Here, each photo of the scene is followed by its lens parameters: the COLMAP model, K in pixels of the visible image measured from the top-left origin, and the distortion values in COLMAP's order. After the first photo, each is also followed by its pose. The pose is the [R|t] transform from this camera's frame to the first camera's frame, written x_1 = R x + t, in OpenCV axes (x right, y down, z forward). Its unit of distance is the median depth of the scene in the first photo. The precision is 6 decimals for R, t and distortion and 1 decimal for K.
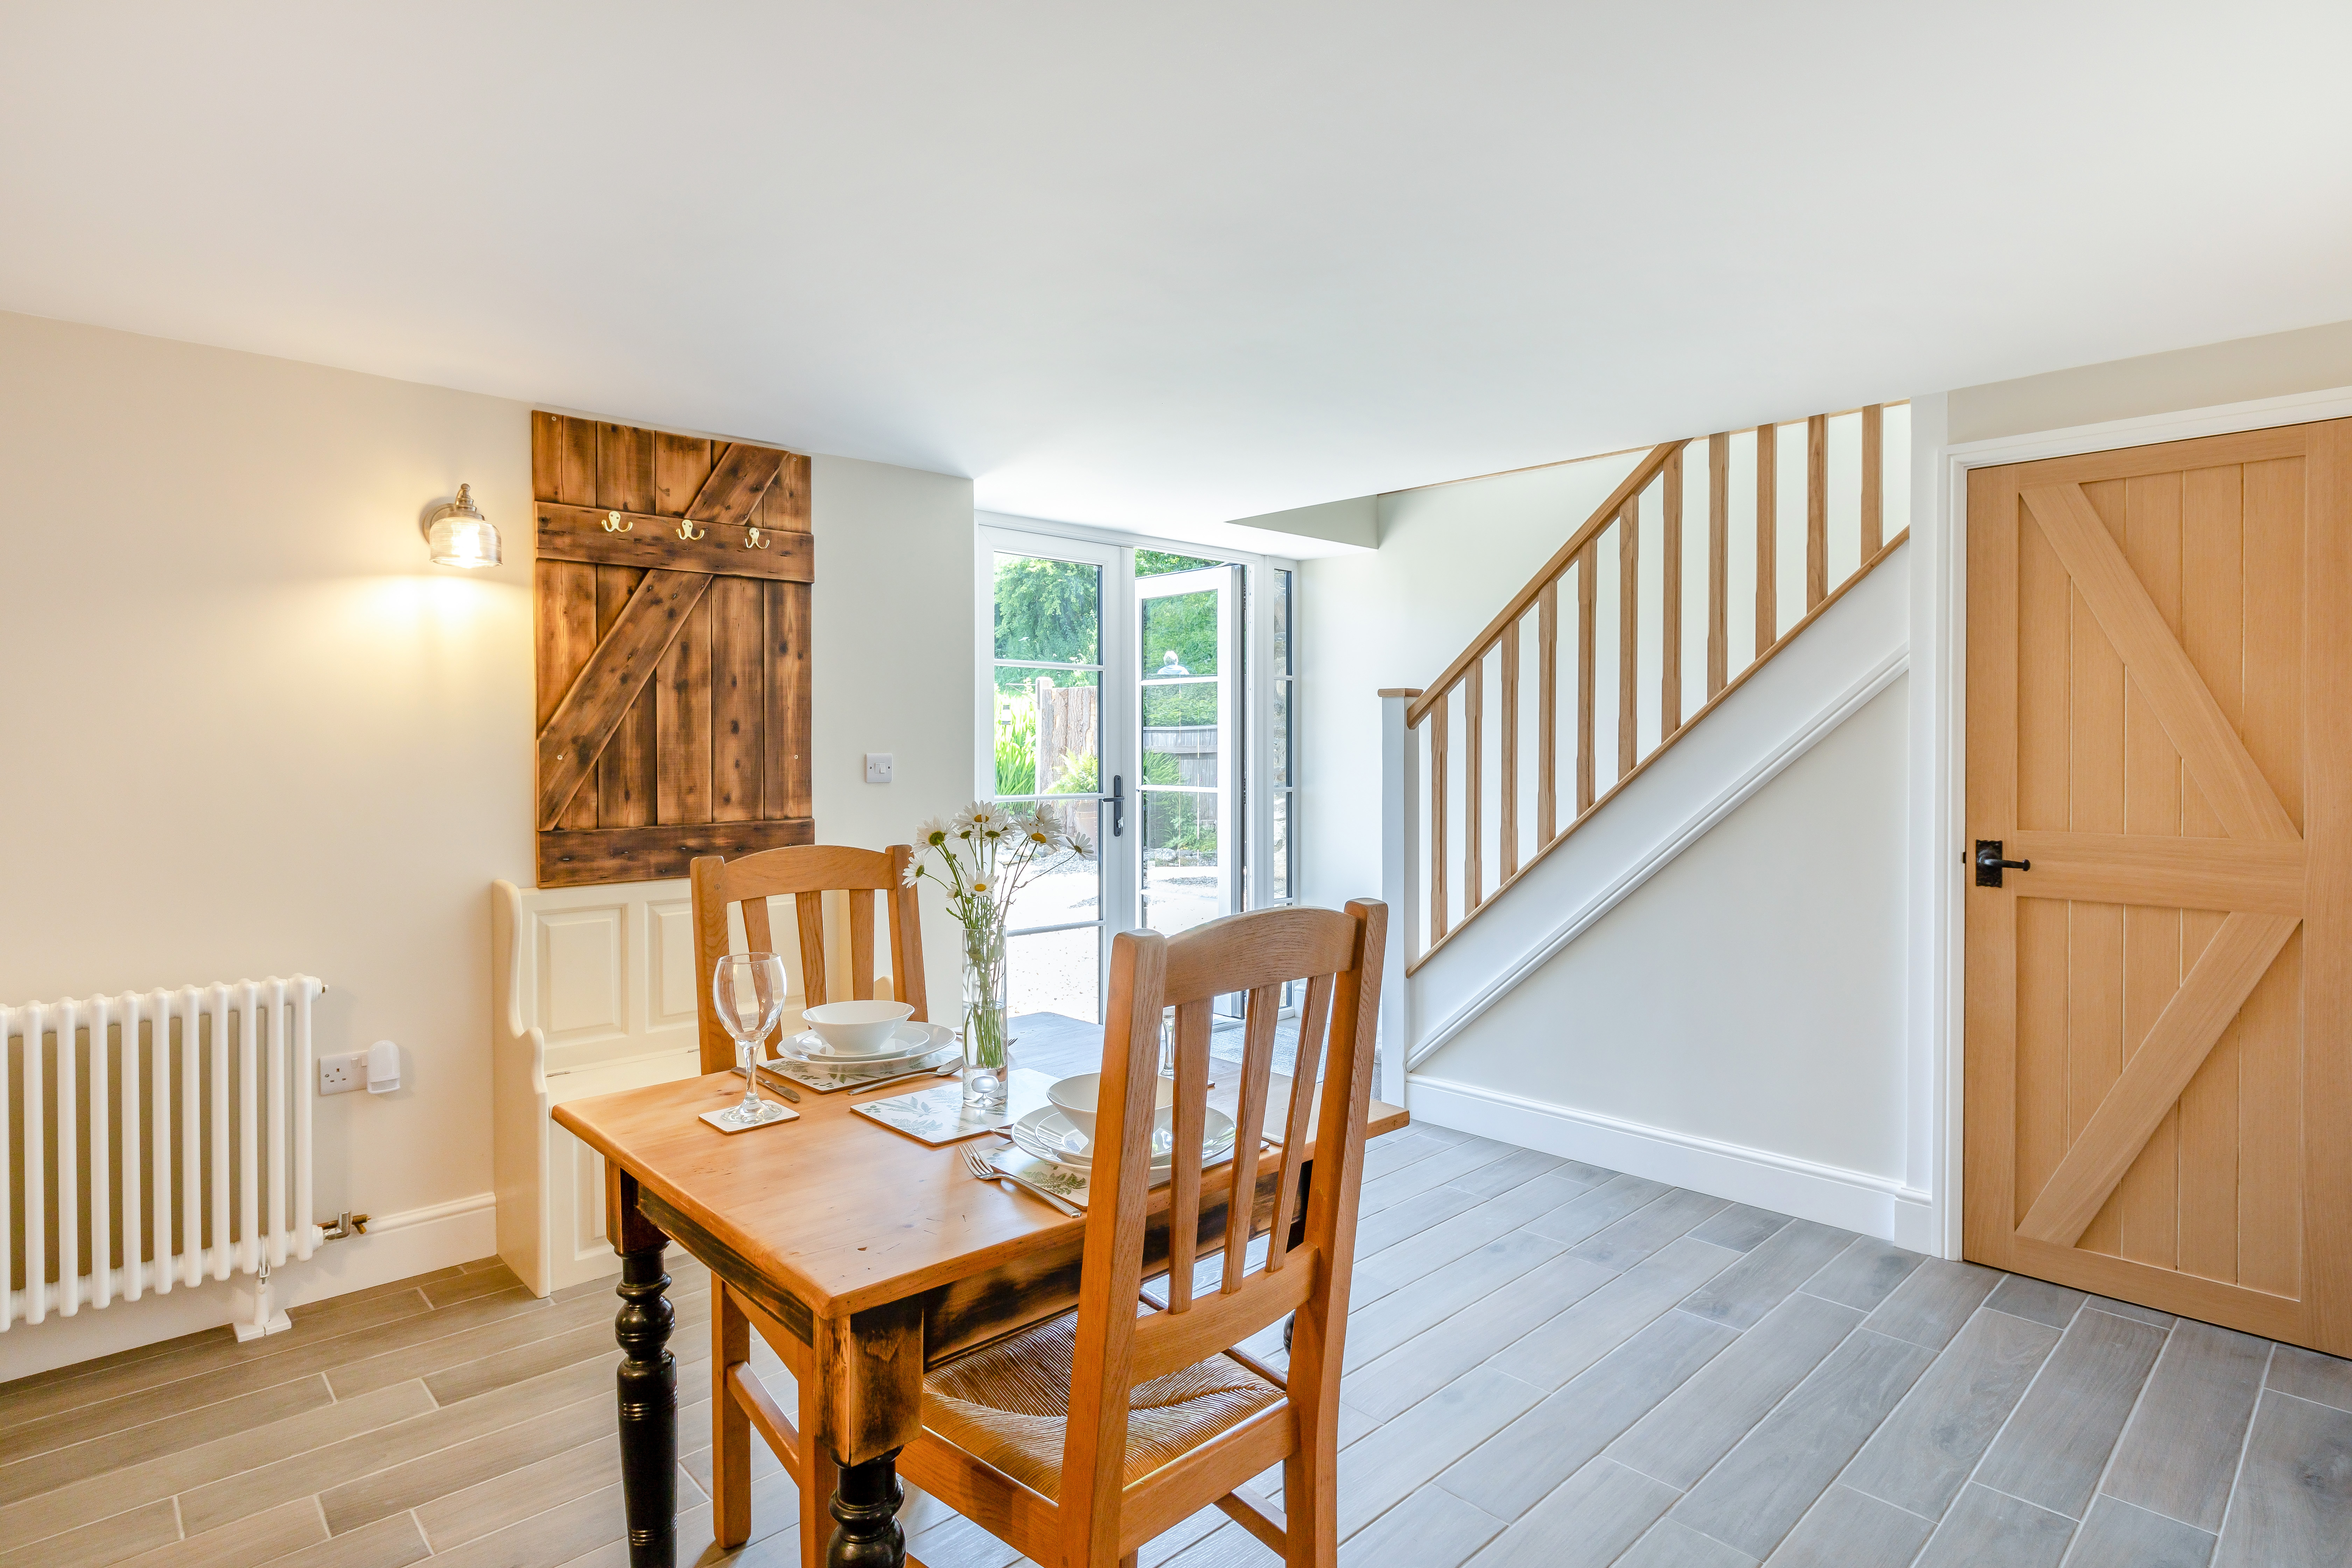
lens RADIAL K [[1227.7, 0, 1181.2], [0, 1227.7, 767.7], [0, 0, 1]] dist [-0.005127, -0.000687]
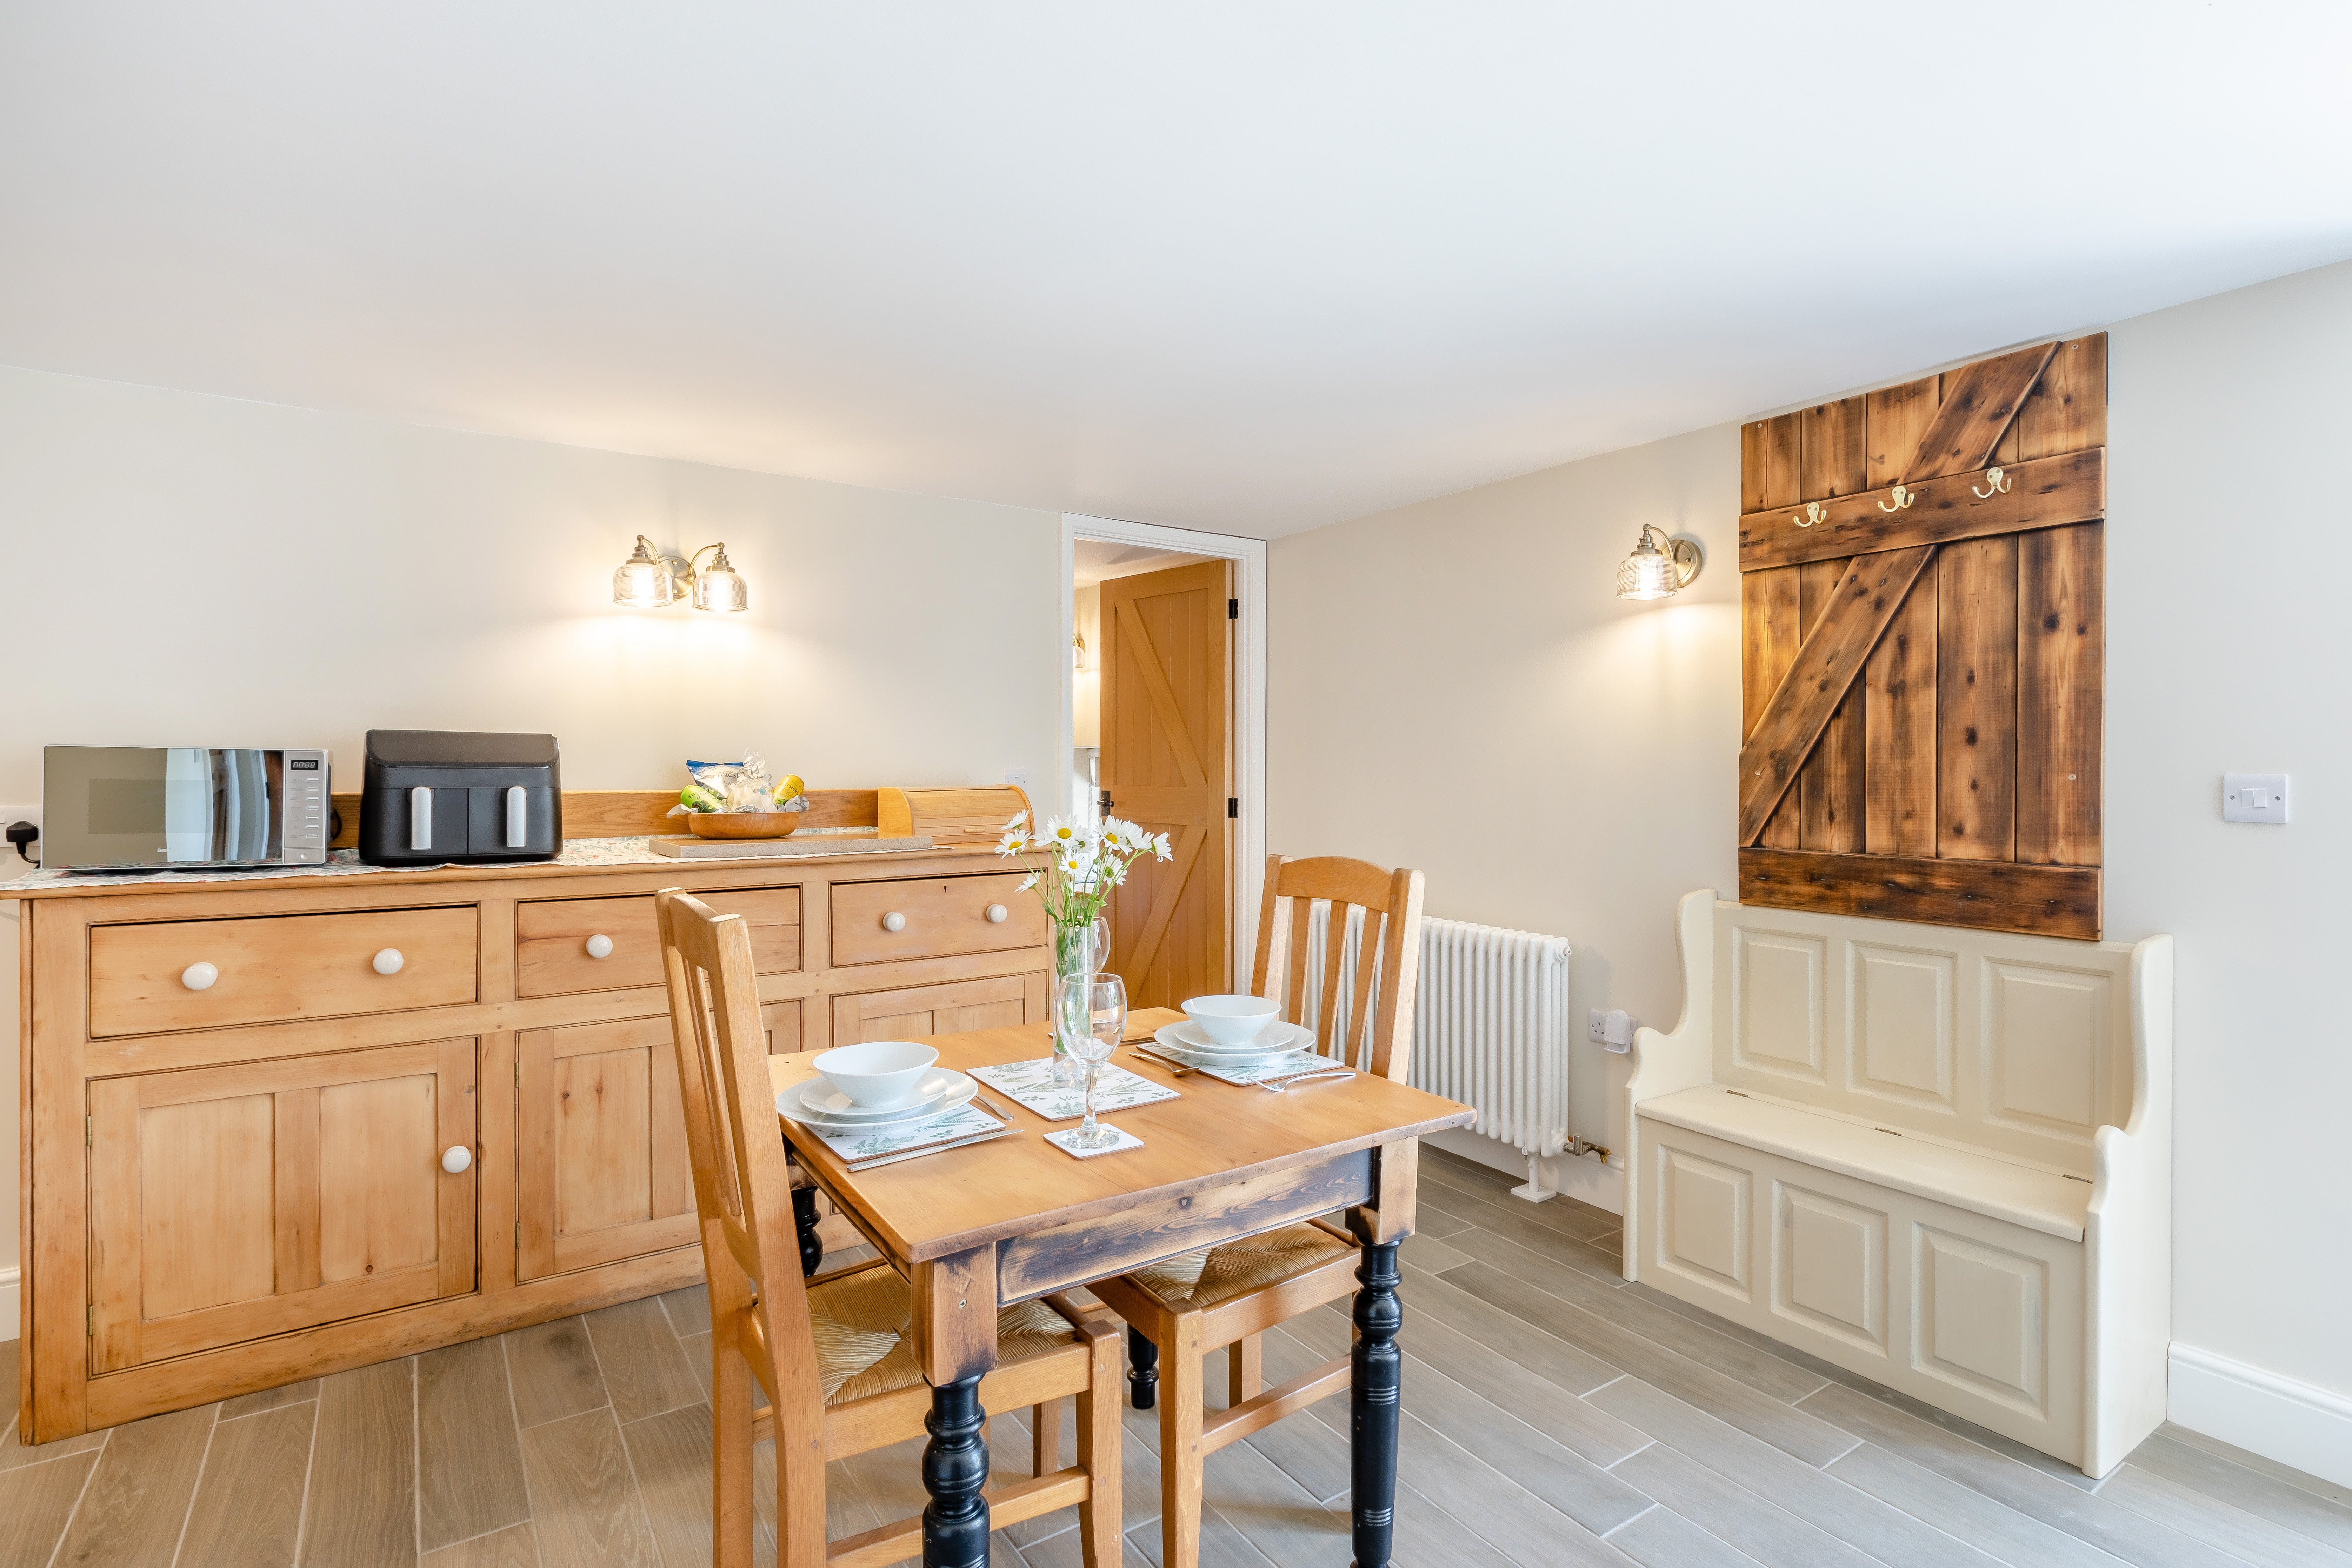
lens RADIAL K [[1139.7, 0, 1169.7], [0, 1139.7, 775.7], [0, 0, 1]] dist [0.002192, 0.000169]
pose [[-0.167185, 0.014734, -0.985815, 0.438736], [-0.016019, 0.999716, 0.017659, -0.013670], [0.985795, 0.018744, -0.166901, 0.653726]]
